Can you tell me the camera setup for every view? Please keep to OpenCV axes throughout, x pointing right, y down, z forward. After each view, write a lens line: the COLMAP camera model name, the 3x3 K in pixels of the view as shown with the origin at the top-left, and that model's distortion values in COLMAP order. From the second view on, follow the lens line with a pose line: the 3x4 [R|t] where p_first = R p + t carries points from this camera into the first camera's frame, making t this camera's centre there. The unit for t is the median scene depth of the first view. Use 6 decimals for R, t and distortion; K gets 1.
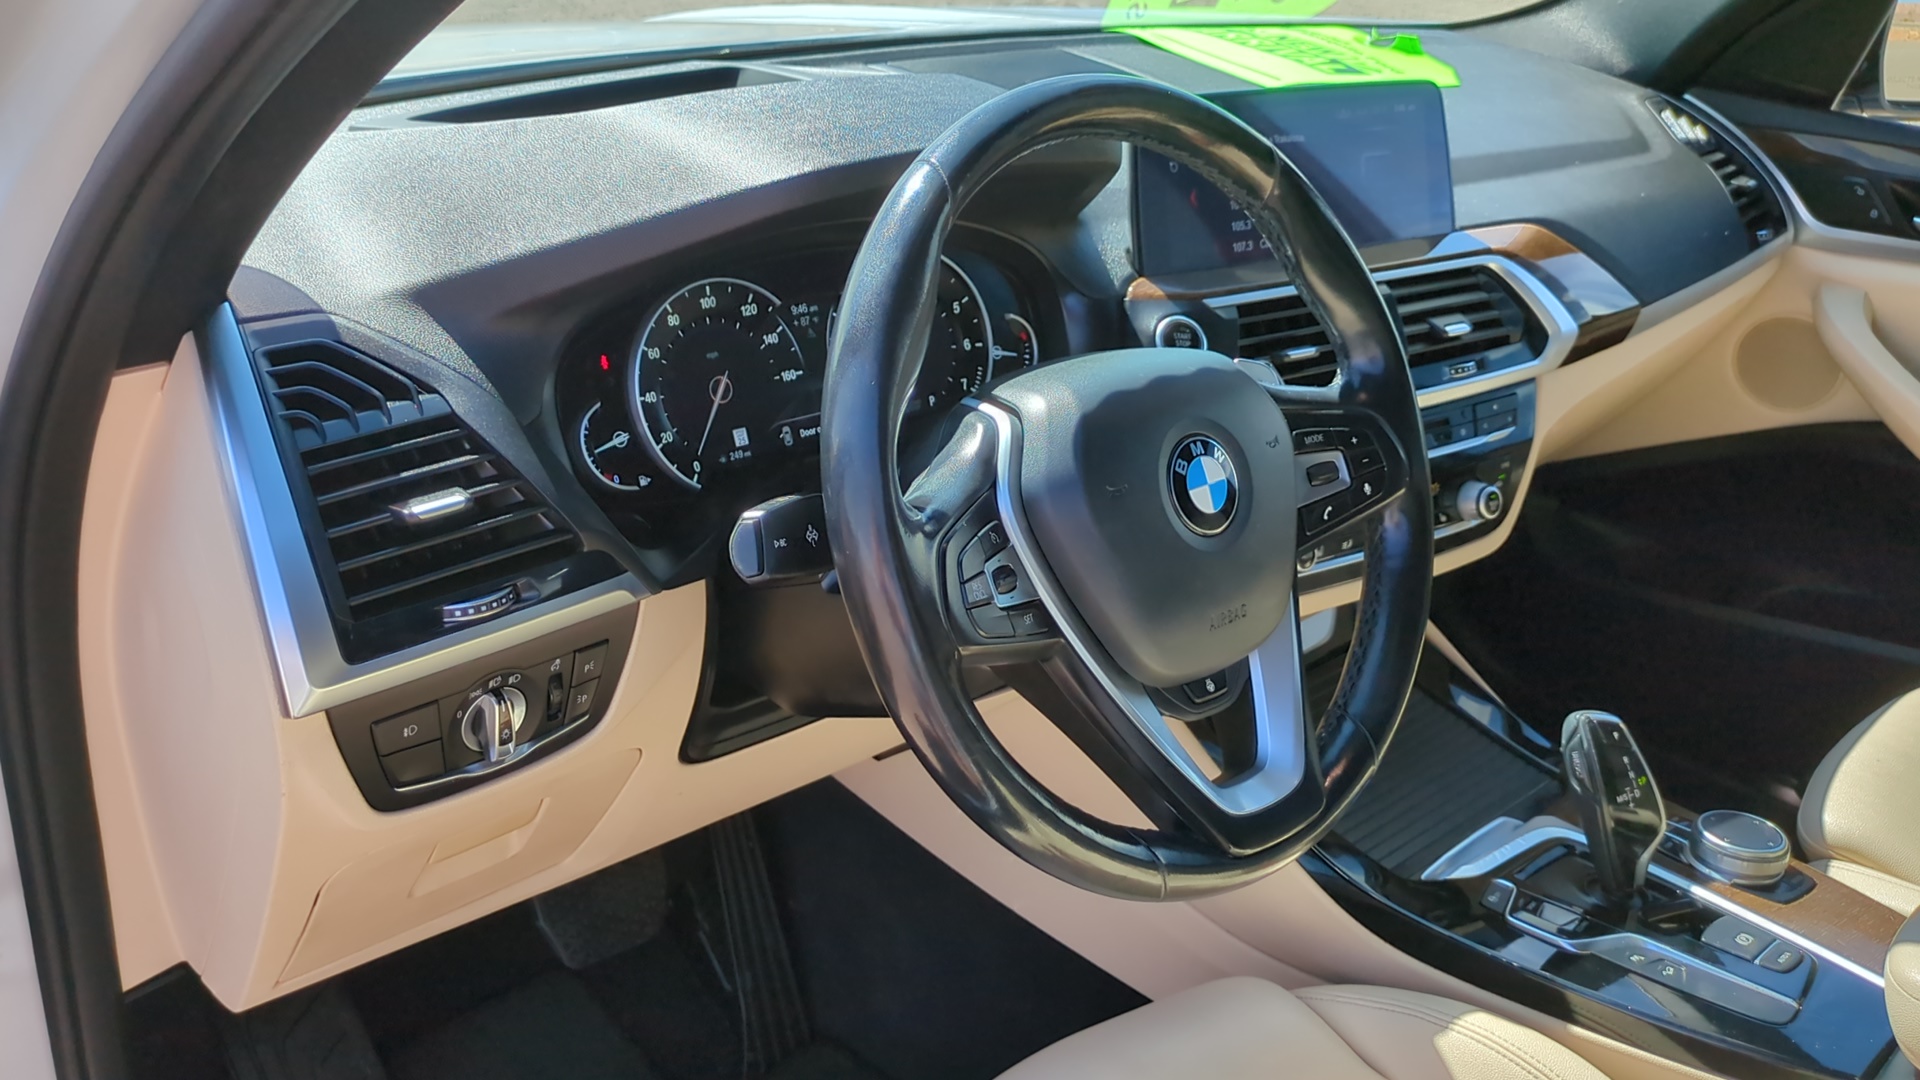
lens RADIAL K [[1680.7, 0, 960.0], [0, 1680.7, 540.0], [0, 0, 1]] dist [0.064473, -0.100274]
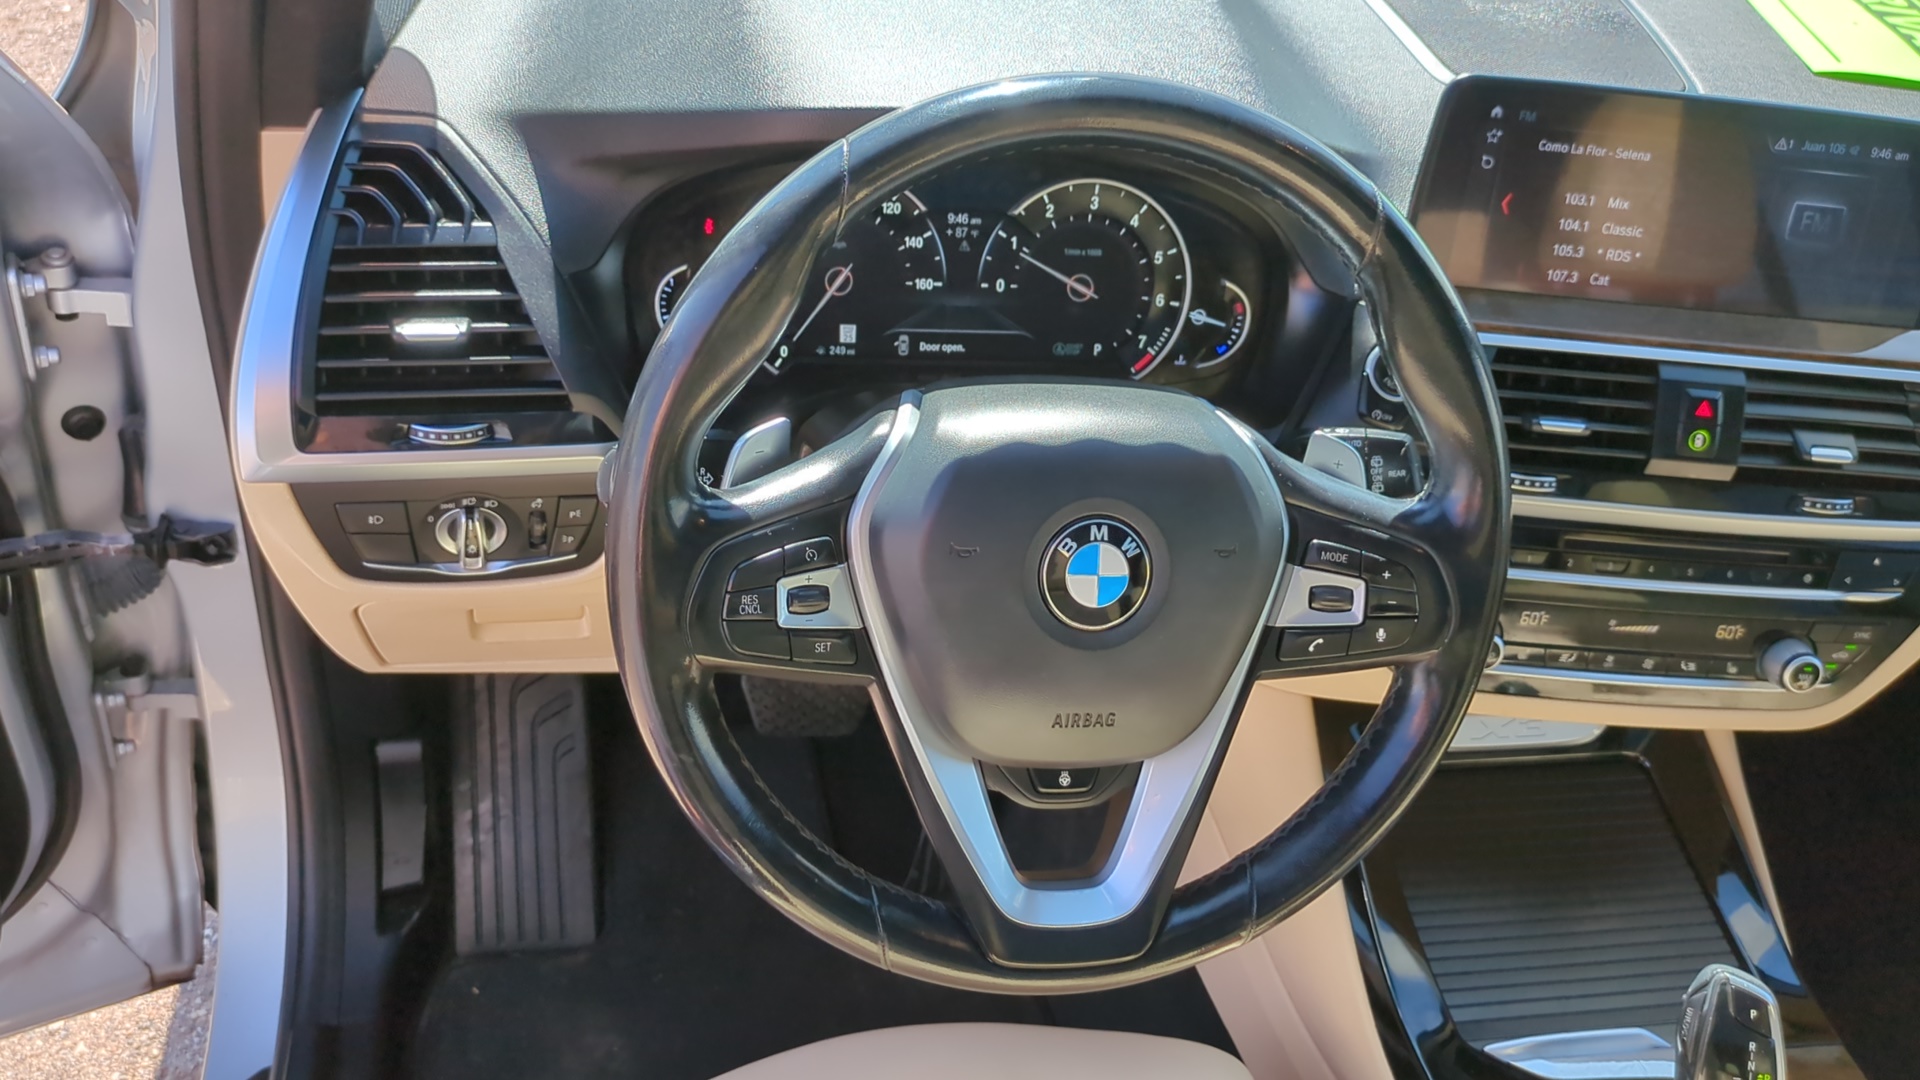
lens RADIAL K [[1680.7, 0, 960.0], [0, 1680.7, 540.0], [0, 0, 1]] dist [0.064473, -0.100274]
pose [[0.843609, 0.357279, -0.400844, 0.354291], [-0.287600, 0.931048, 0.224581, -0.185878], [0.453443, -0.074176, 0.888193, 0.157263]]
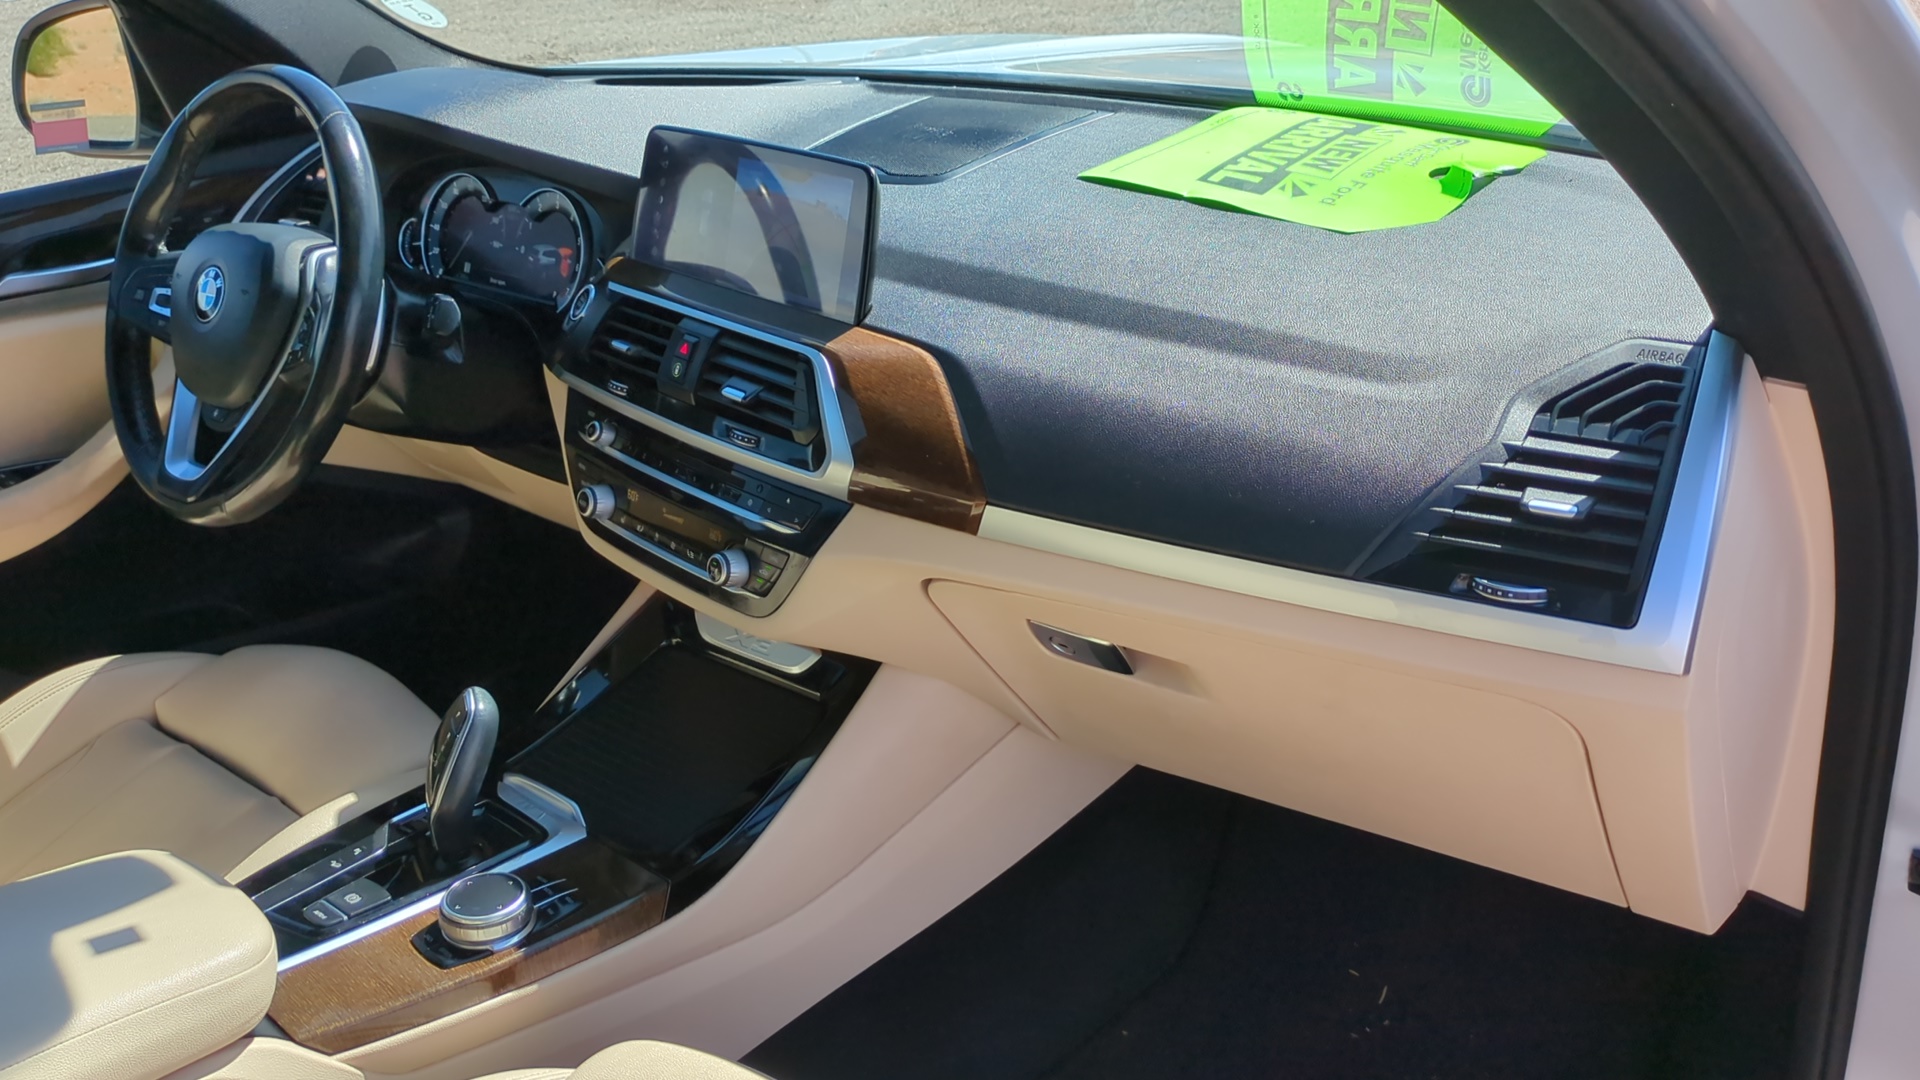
lens RADIAL K [[1680.7, 0, 960.0], [0, 1680.7, 540.0], [0, 0, 1]] dist [0.064473, -0.100274]
pose [[0.124141, 0.359005, -0.925043, 1.634339], [-0.346556, 0.889234, 0.298600, -0.504443], [0.929778, 0.283511, 0.234806, 1.137000]]
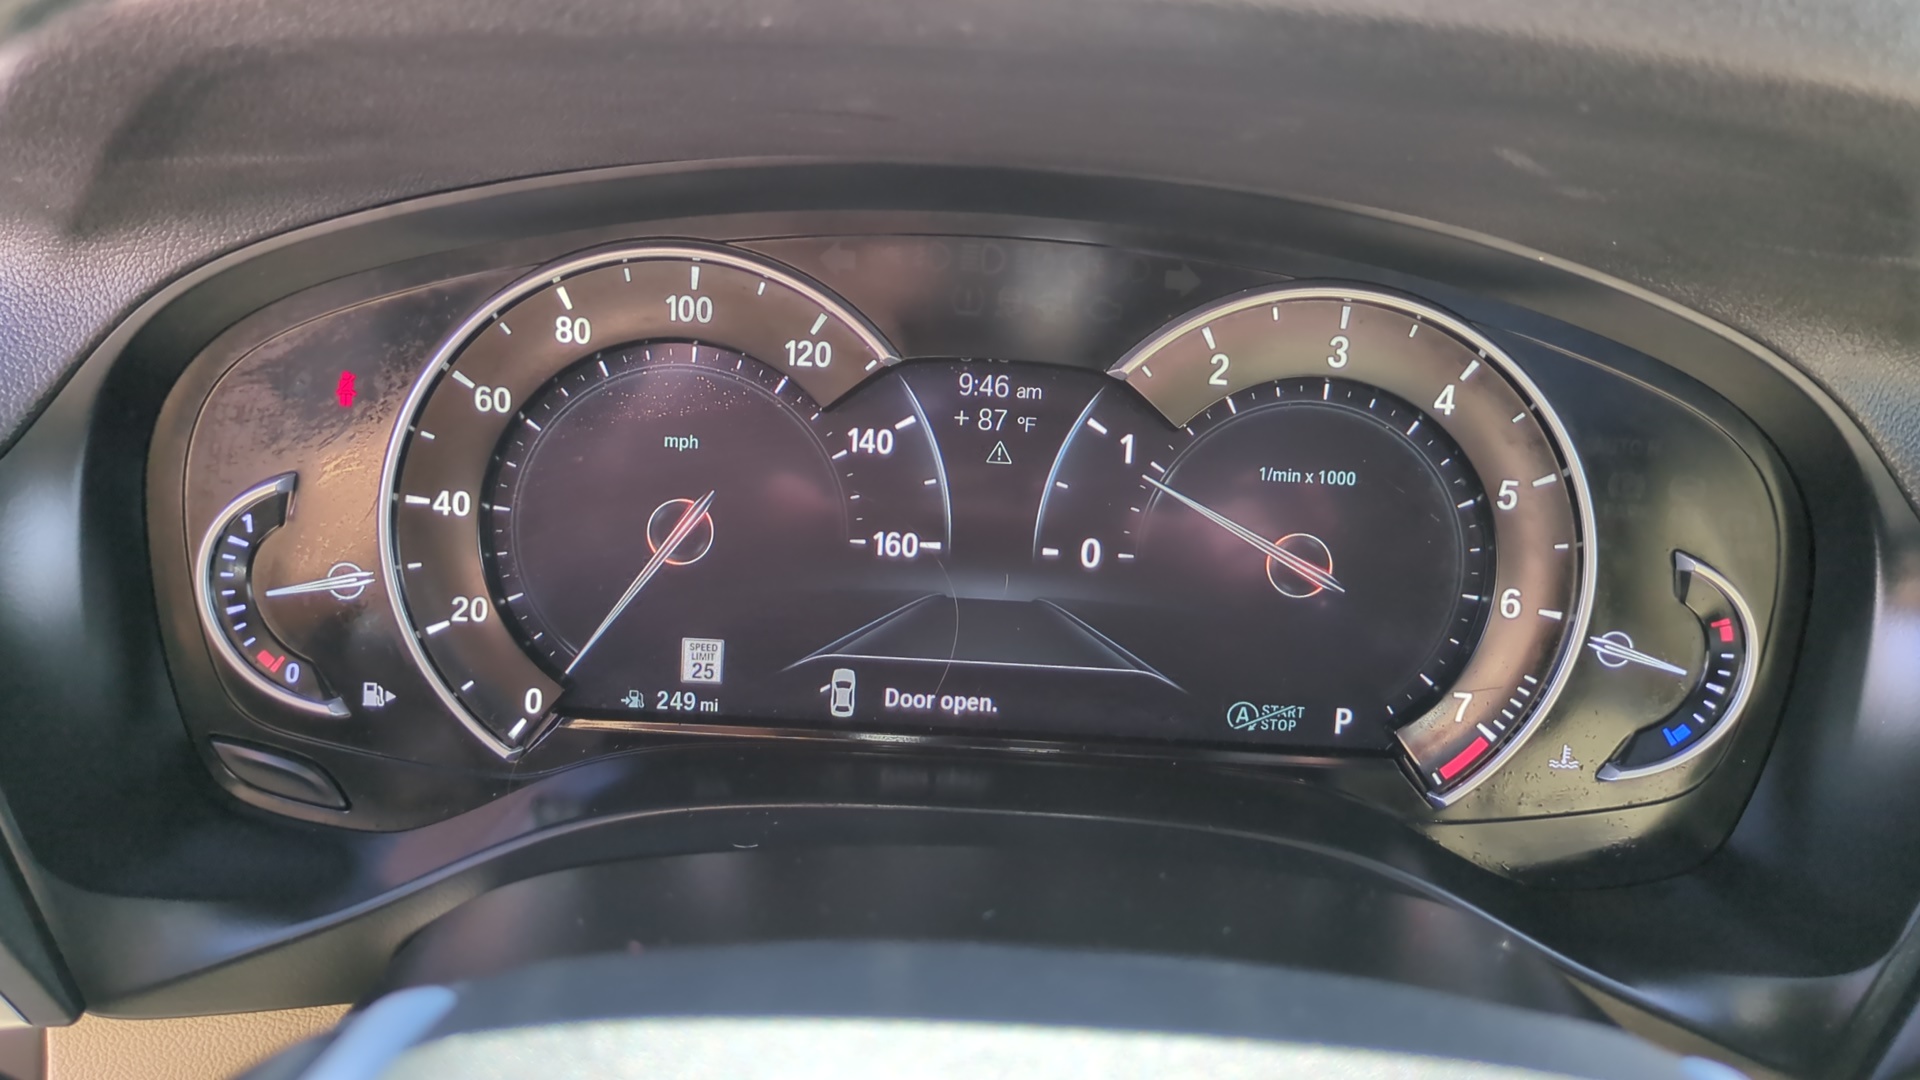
lens RADIAL K [[1649.9, 0, 960.0], [0, 1649.9, 540.0], [0, 0, 1]] dist [0.057296, -0.000311]
pose [[0.745897, 0.326248, -0.580689, 0.127209], [-0.295422, 0.943426, 0.150574, -0.162147], [0.596962, 0.059236, 0.800079, 0.723719]]
